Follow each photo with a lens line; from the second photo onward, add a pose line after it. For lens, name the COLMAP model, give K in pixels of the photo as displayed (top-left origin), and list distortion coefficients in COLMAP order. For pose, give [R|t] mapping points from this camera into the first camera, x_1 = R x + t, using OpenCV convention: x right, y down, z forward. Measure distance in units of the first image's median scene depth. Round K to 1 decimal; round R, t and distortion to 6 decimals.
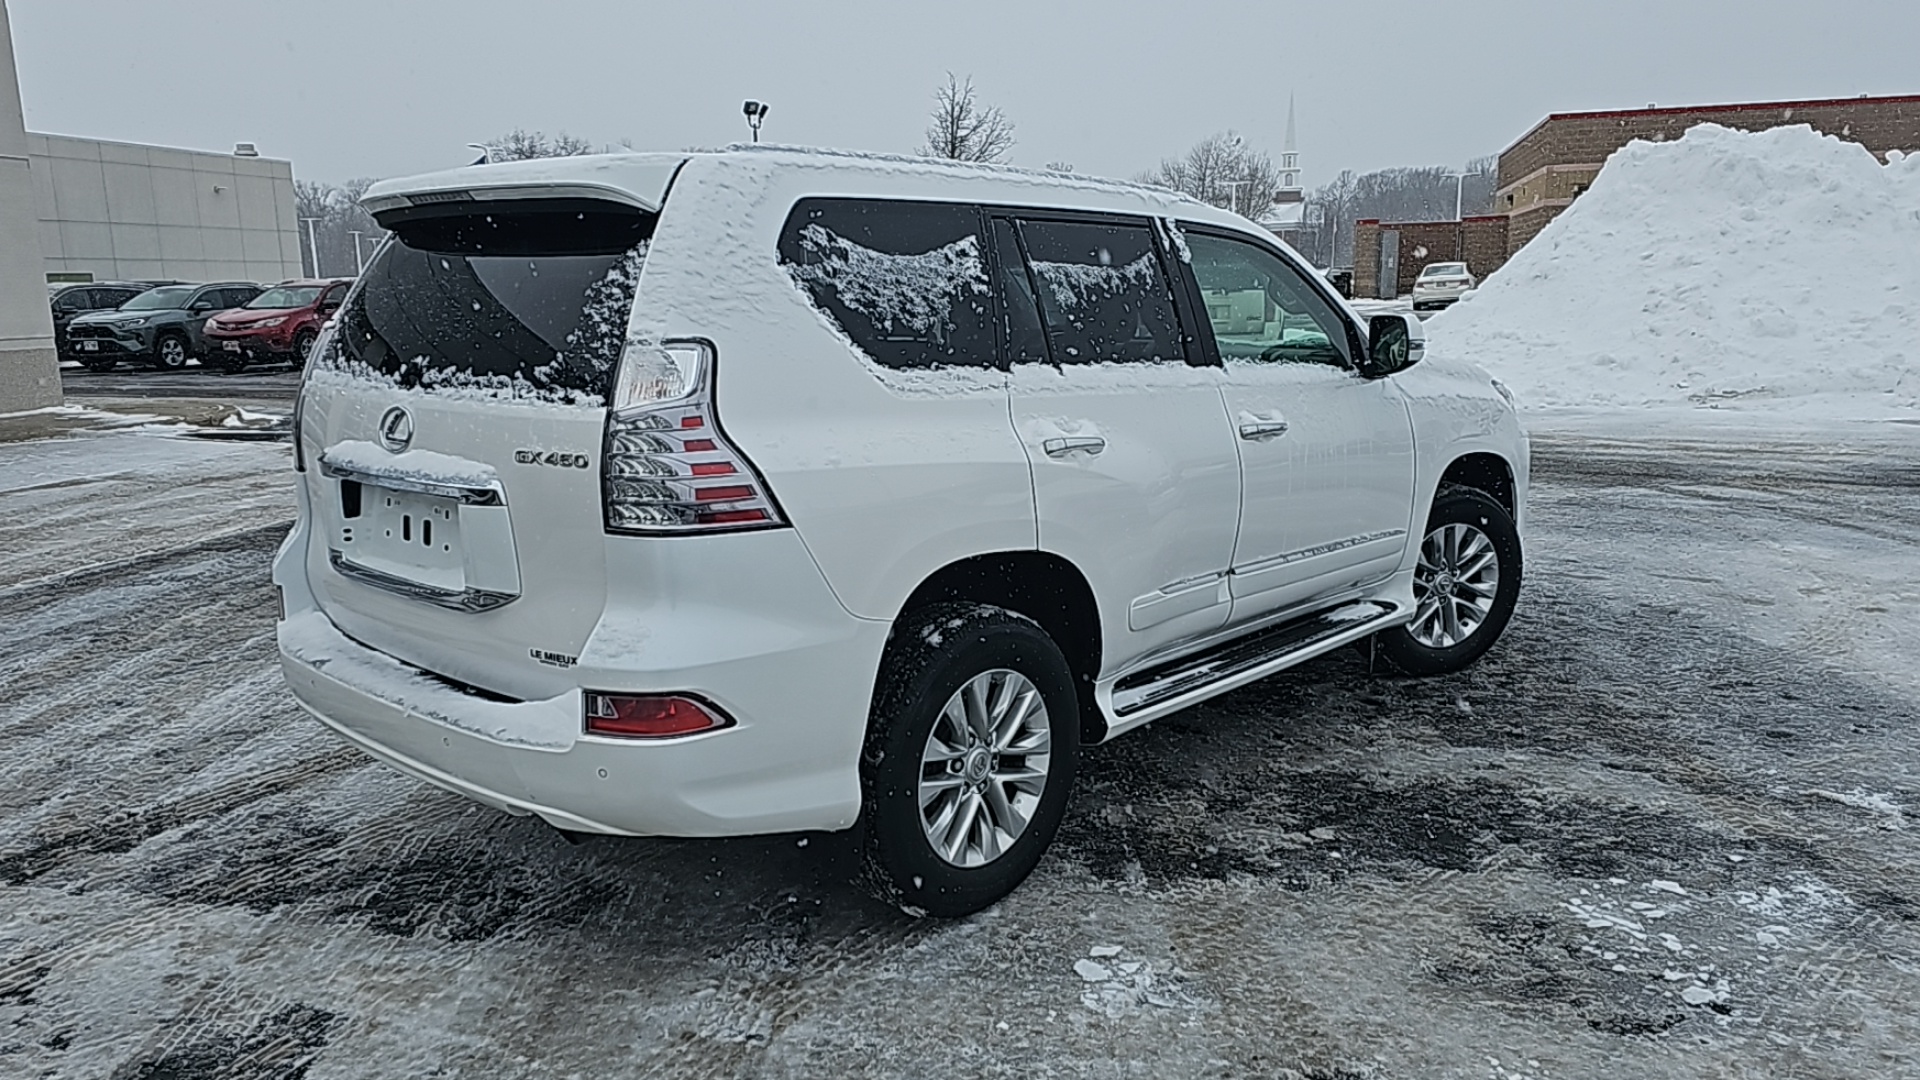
lens RADIAL K [[1359.9, 0, 954.4], [0, 1359.9, 541.7], [0, 0, 1]] dist [0.079888, -0.060838]
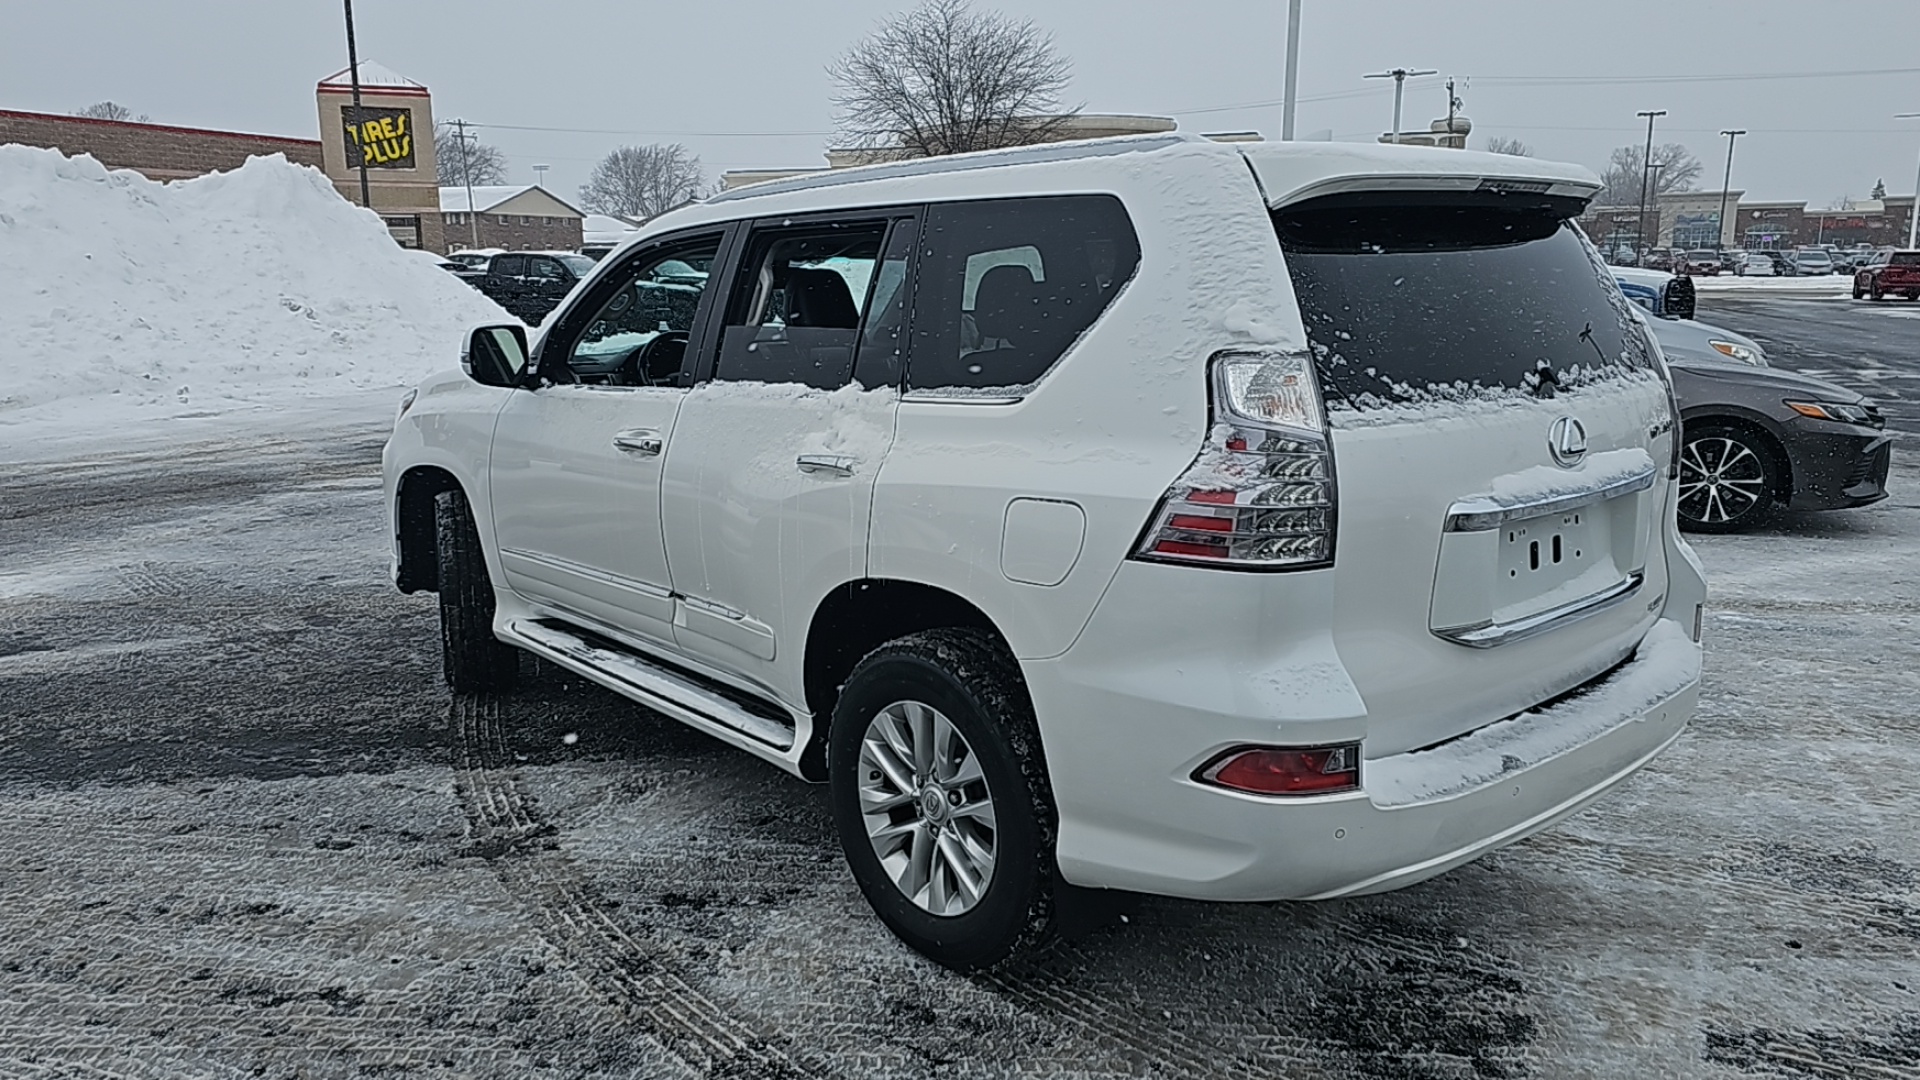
lens RADIAL K [[1359.9, 0, 954.4], [0, 1359.9, 541.7], [0, 0, 1]] dist [0.079888, -0.060838]
pose [[0.109331, -0.189775, 0.975721, -1.222856], [0.193120, 0.966957, 0.166431, -0.223923], [-0.975065, 0.170235, 0.142368, 1.160173]]
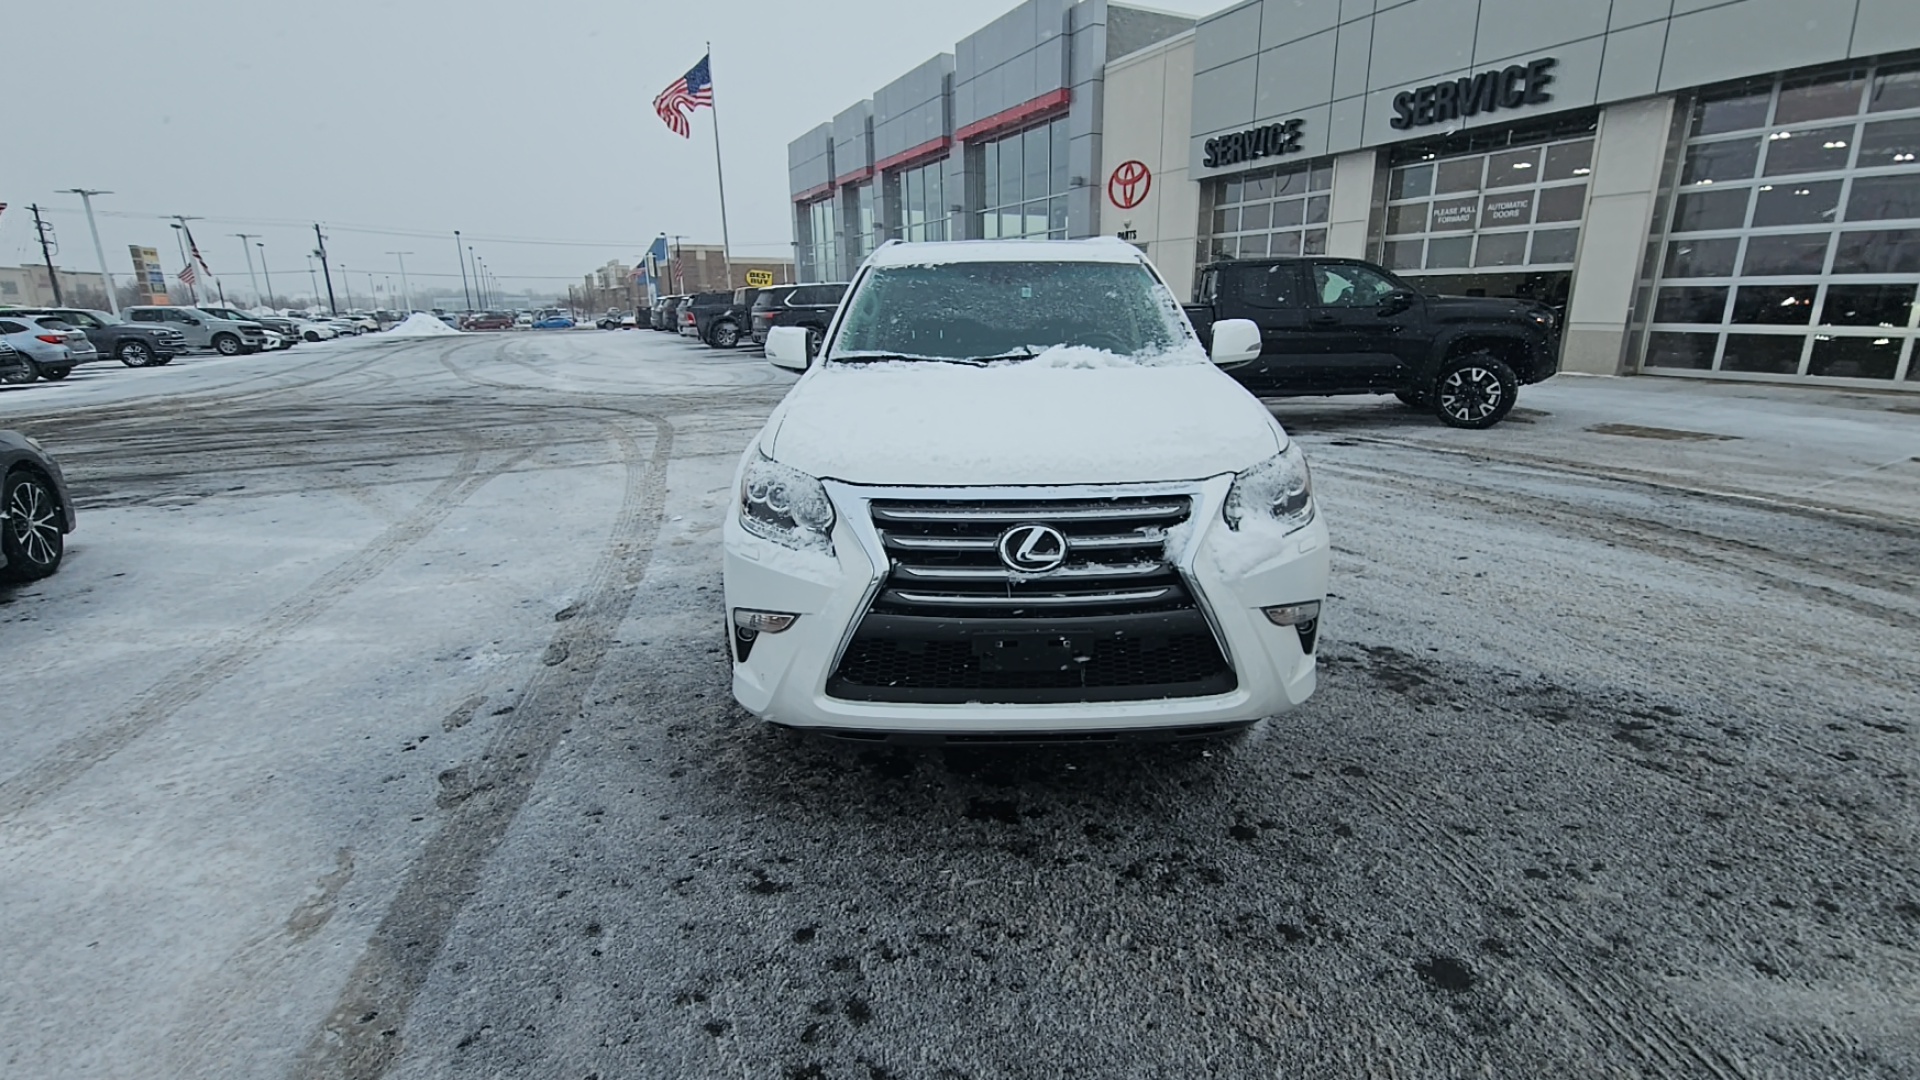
lens RADIAL K [[867.3, 0, 982.0], [0, 867.3, 534.2], [0, 0, 1]] dist [0.015891, -0.009692]
pose [[-0.730594, 0.199649, -0.652973, 1.024749], [-0.108963, 0.909954, 0.400138, -0.452281], [0.674062, 0.363488, -0.643053, 2.317805]]
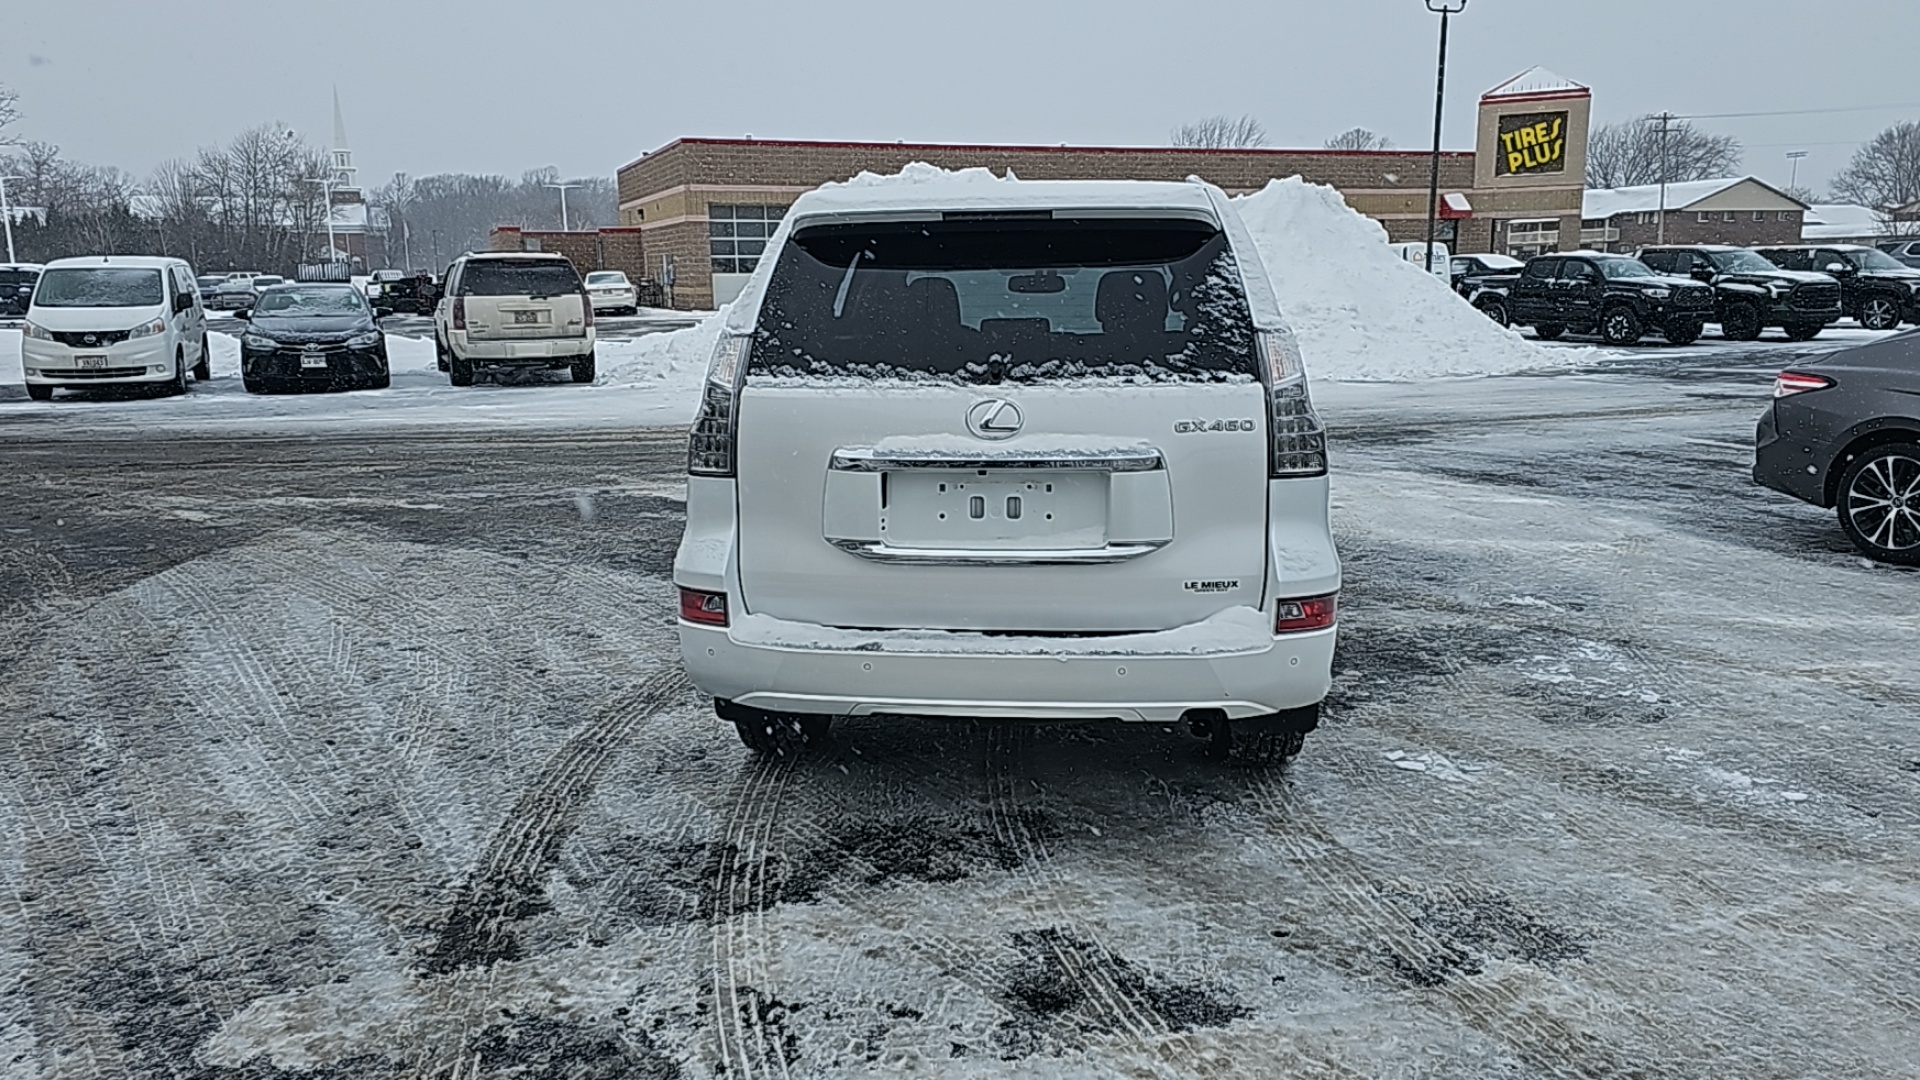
lens RADIAL K [[1359.9, 0, 954.4], [0, 1359.9, 541.7], [0, 0, 1]] dist [0.079888, -0.060838]
pose [[0.797667, -0.113618, 0.592299, -1.007811], [0.116701, 0.992611, 0.033244, -0.020034], [-0.591700, 0.042605, 0.805032, 0.109404]]
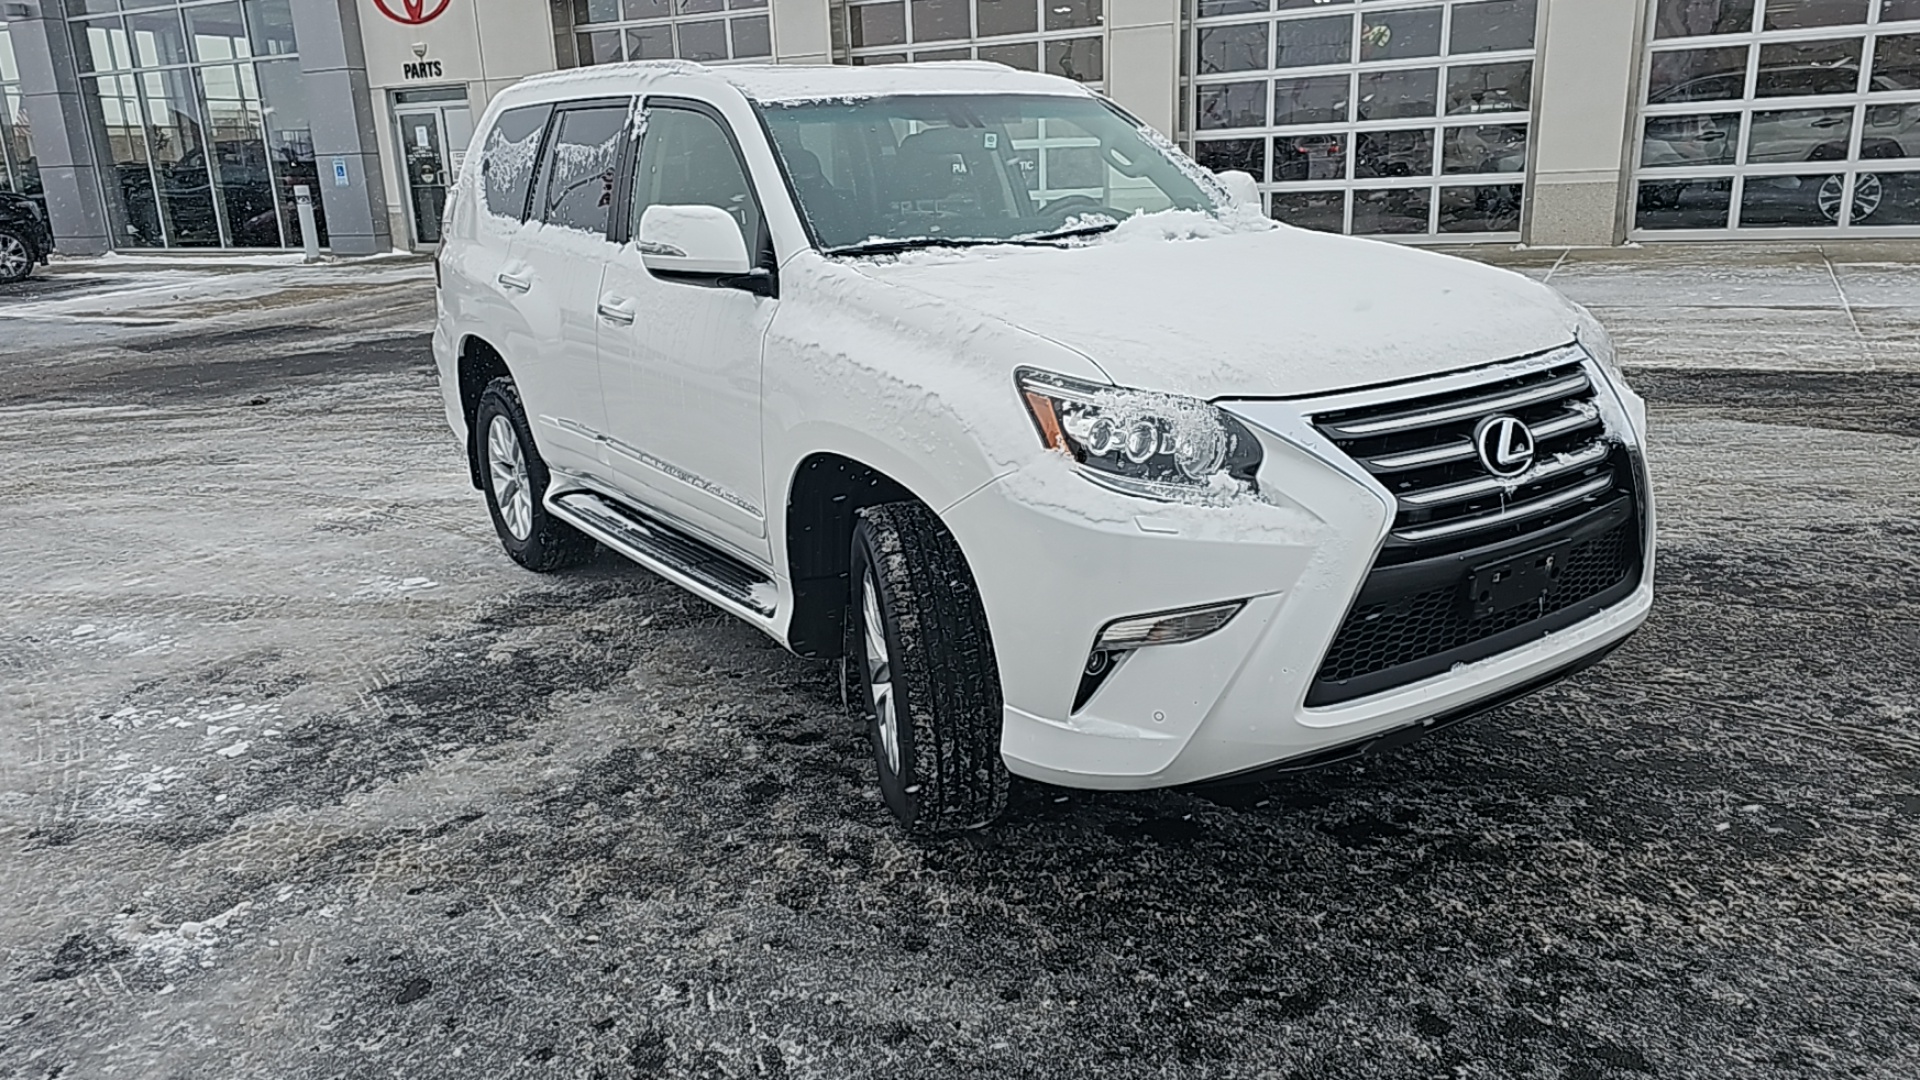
lens RADIAL K [[1366.7, 0, 950.4], [0, 1366.7, 553.7], [0, 0, 1]] dist [0.085370, -0.069284]
pose [[-0.214653, 0.291685, -0.932118, 1.418218], [-0.142828, 0.934730, 0.325393, -0.342305], [0.966191, 0.202979, -0.158982, 1.748273]]
